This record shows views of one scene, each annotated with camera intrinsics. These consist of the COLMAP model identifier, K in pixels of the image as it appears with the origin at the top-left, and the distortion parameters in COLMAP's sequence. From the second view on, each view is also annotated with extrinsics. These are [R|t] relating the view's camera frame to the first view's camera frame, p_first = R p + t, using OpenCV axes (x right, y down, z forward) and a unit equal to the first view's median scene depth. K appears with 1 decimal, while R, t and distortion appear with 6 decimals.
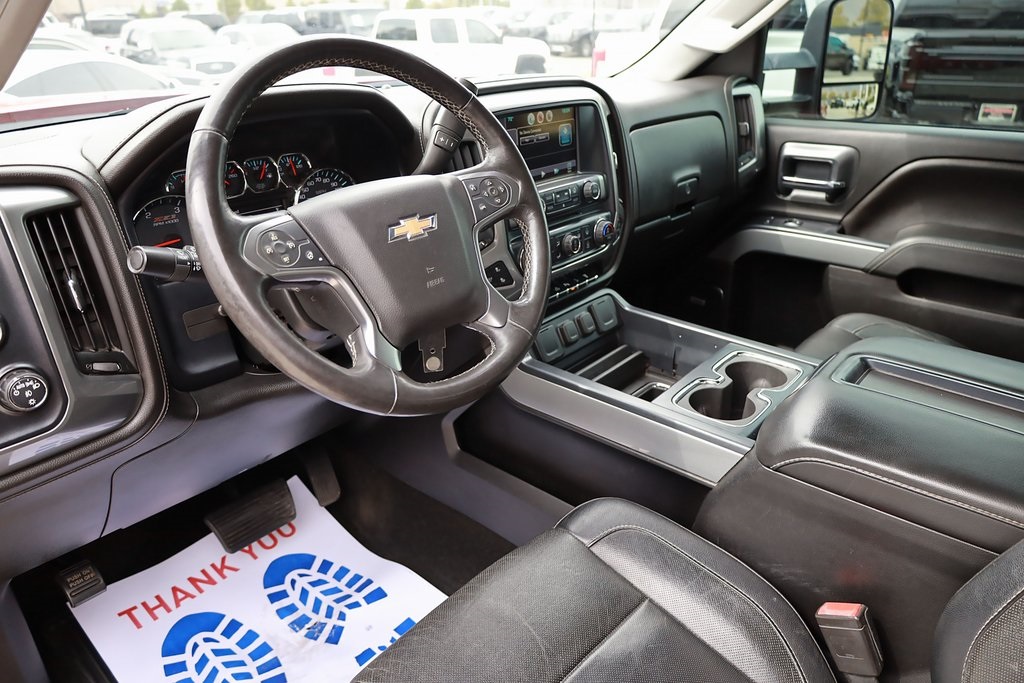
lens RADIAL K [[699.4, 0, 516.3], [0, 699.4, 341.1], [0, 0, 1]] dist [-0.011224, 0.001216]
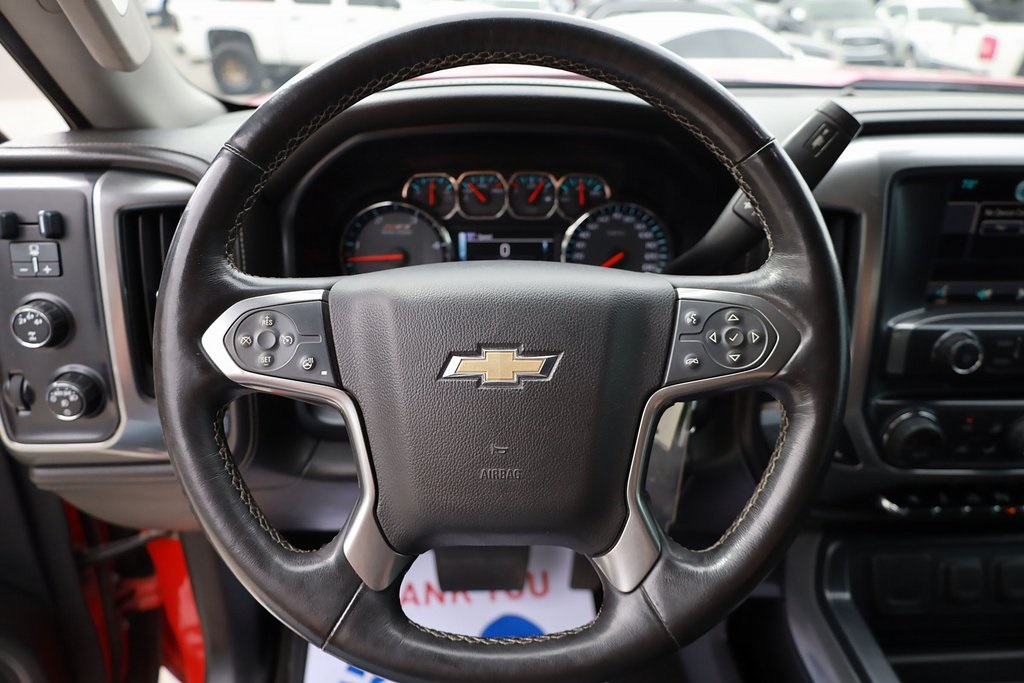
lens RADIAL K [[711.4, 0, 521.3], [0, 711.4, 351.6], [0, 0, 1]] dist [-0.026896, 0.000145]
pose [[0.683284, 0.345629, -0.643167, 0.124522], [-0.316554, 0.934004, 0.165622, -0.153416], [0.657964, 0.090431, 0.747600, 0.332869]]
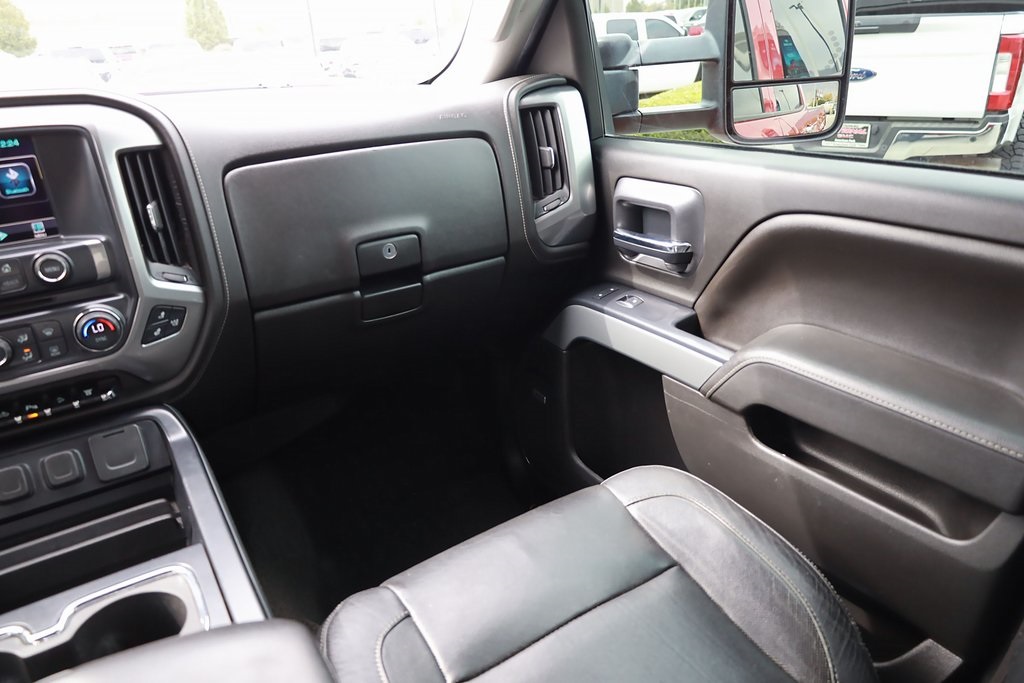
lens RADIAL K [[699.4, 0, 516.3], [0, 699.4, 341.1], [0, 0, 1]] dist [-0.011224, 0.001216]
pose [[0.956748, 0.075936, -0.280833, 0.664268], [-0.078216, 0.996932, 0.003099, -0.174819], [0.280206, 0.019000, 0.959752, 0.485983]]
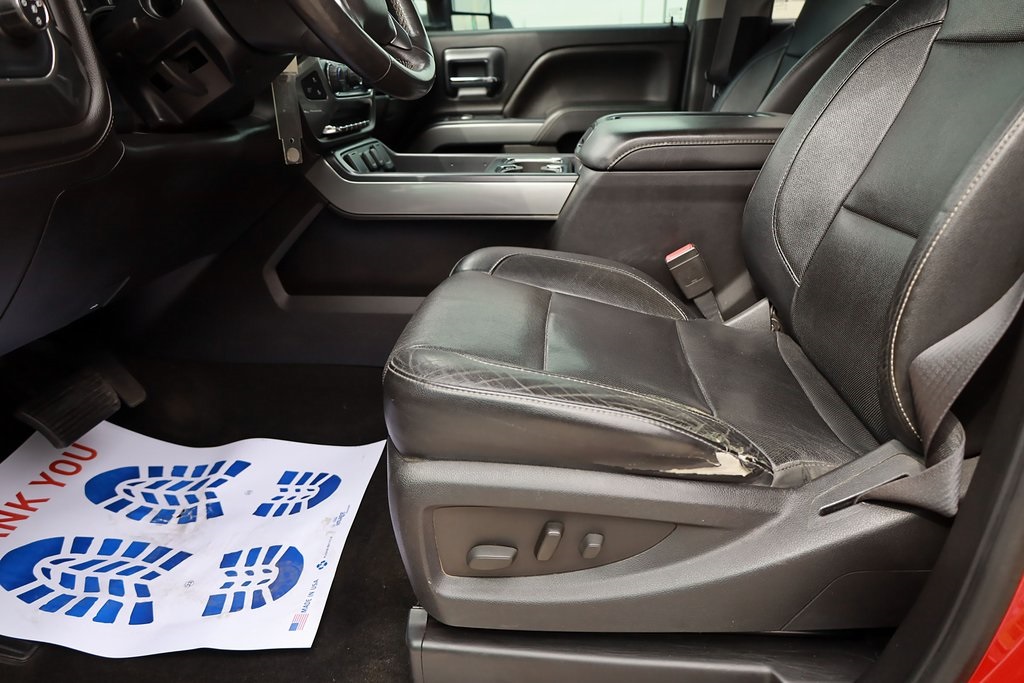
lens RADIAL K [[699.4, 0, 516.3], [0, 699.4, 341.1], [0, 0, 1]] dist [-0.011224, 0.001216]
pose [[0.808014, -0.217820, 0.547419, -0.368052], [0.252788, 0.967449, 0.011825, 0.283670], [-0.532176, 0.128826, 0.836775, 0.020533]]
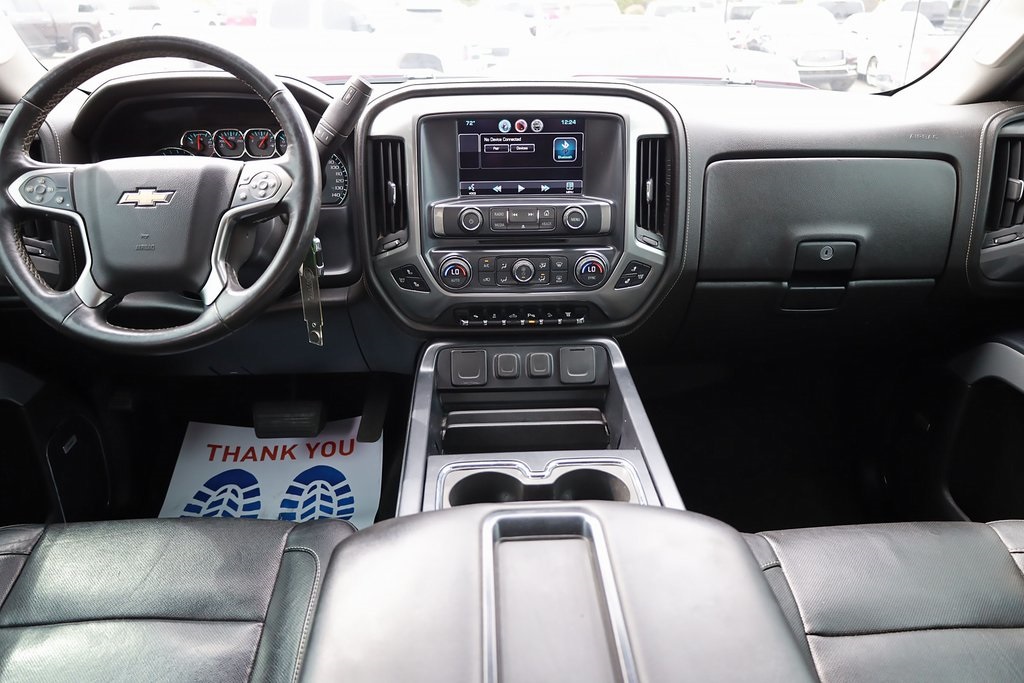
lens RADIAL K [[699.4, 0, 516.3], [0, 699.4, 341.1], [0, 0, 1]] dist [-0.011224, 0.001216]
pose [[0.688328, 0.313840, -0.653995, 0.632193], [-0.304021, 0.943374, 0.132726, -0.157505], [0.658617, 0.107469, 0.744765, 0.317825]]
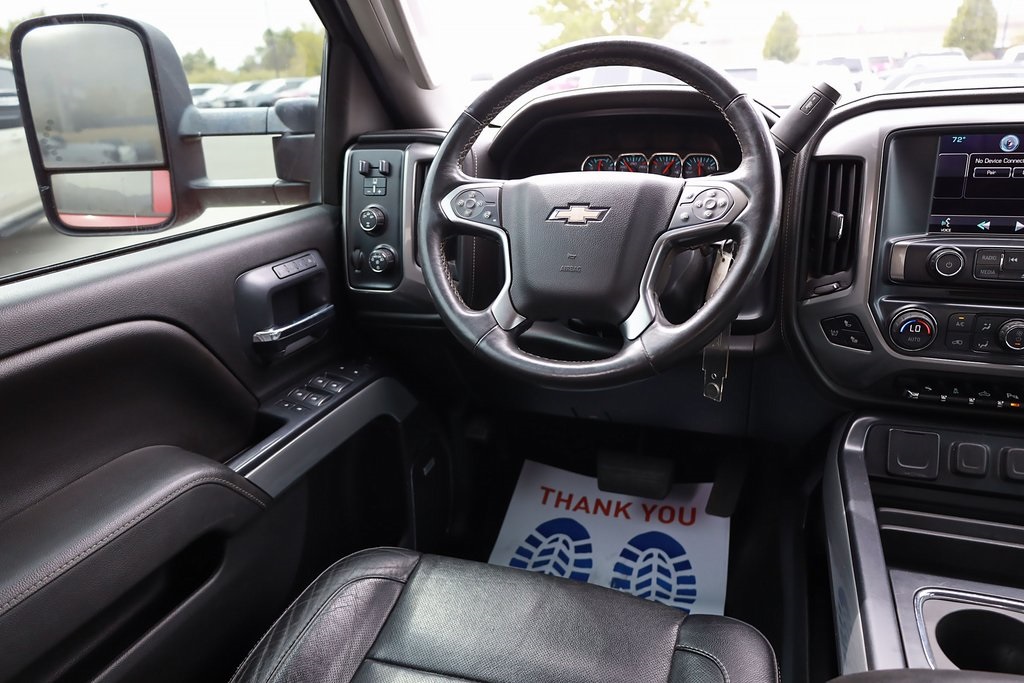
lens RADIAL K [[699.4, 0, 516.3], [0, 699.4, 341.1], [0, 0, 1]] dist [-0.011224, 0.001216]
pose [[0.352041, 0.311746, -0.882543, 0.455747], [-0.347546, 0.919030, 0.186000, -0.085086], [0.869068, 0.241245, 0.431882, 0.288340]]
